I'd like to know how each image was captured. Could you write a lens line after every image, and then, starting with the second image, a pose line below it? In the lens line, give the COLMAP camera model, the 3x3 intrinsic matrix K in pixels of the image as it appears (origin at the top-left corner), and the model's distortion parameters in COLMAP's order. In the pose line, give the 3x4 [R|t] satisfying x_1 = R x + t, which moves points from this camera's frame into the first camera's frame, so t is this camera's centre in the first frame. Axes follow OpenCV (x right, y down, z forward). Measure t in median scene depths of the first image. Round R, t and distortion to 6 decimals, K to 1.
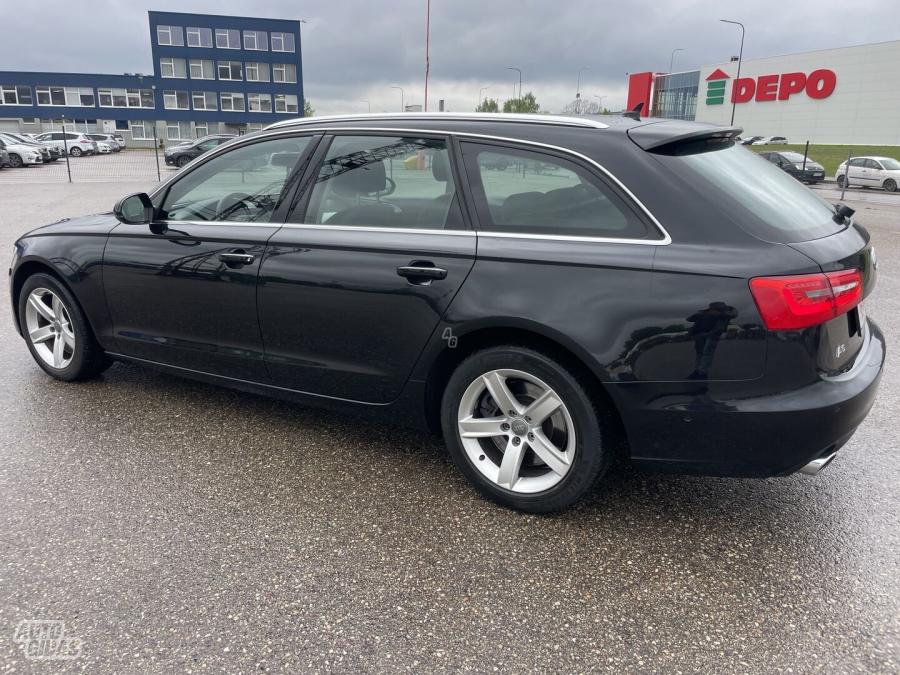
lens RADIAL K [[686.0, 0, 443.2], [0, 686.0, 335.7], [0, 0, 1]] dist [0.085343, -0.117401]
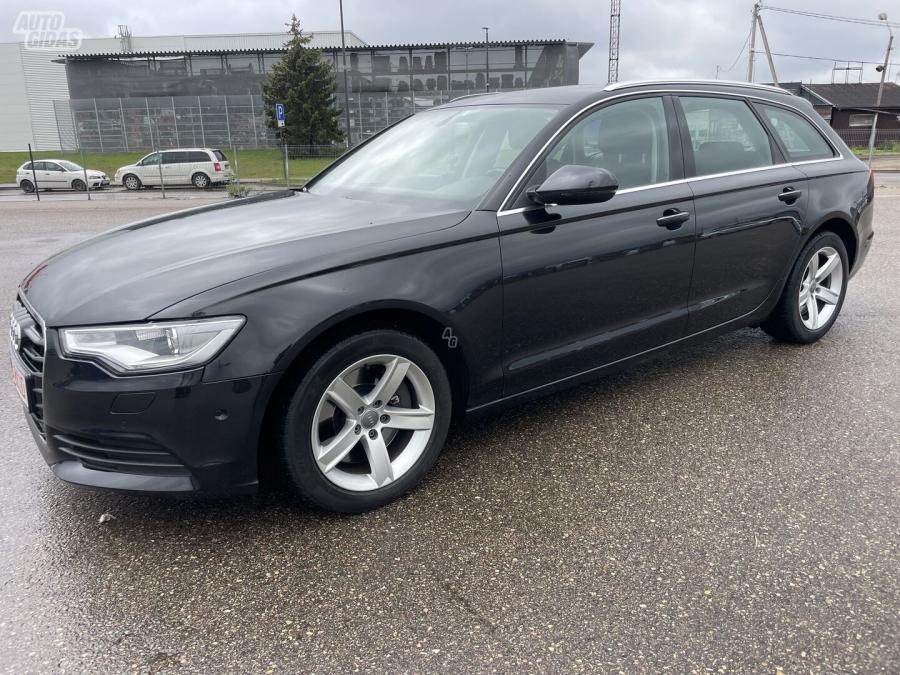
lens RADIAL K [[685.7, 0, 450.0], [0, 685.7, 337.5], [0, 0, 1]] dist [0.083147, -0.112063]
pose [[0.376156, -0.268435, 0.886820, -1.068086], [0.276307, 0.946064, 0.169168, -0.164463], [-0.884399, 0.181401, 0.430038, 0.702723]]
